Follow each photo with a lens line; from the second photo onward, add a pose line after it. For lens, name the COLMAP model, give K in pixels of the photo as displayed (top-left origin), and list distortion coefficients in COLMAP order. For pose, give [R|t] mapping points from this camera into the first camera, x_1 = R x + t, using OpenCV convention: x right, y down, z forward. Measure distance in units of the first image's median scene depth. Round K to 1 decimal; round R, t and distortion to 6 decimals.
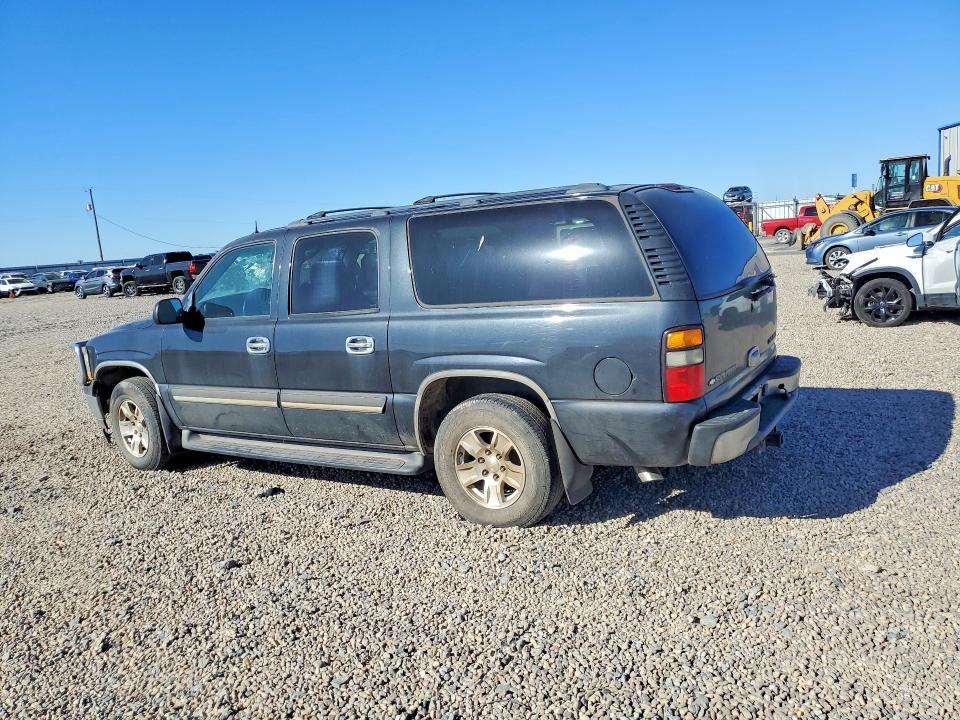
lens RADIAL K [[734.1, 0, 476.8], [0, 734.1, 362.8], [0, 0, 1]] dist [-0.002938, -0.002484]
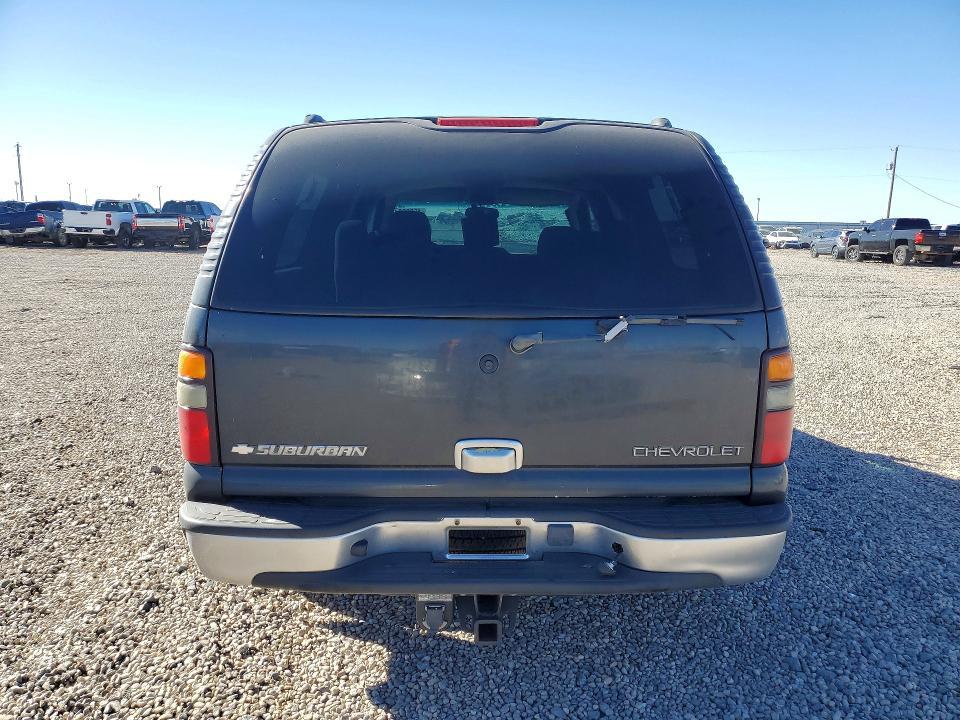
lens RADIAL K [[734.1, 0, 478.1], [0, 734.1, 362.3], [0, 0, 1]] dist [-0.002938, -0.002484]
pose [[0.523149, 0.240354, -0.817646, 0.087344], [-0.198212, 0.967413, 0.157559, -0.017036], [0.828871, 0.079641, 0.553742, 0.080265]]
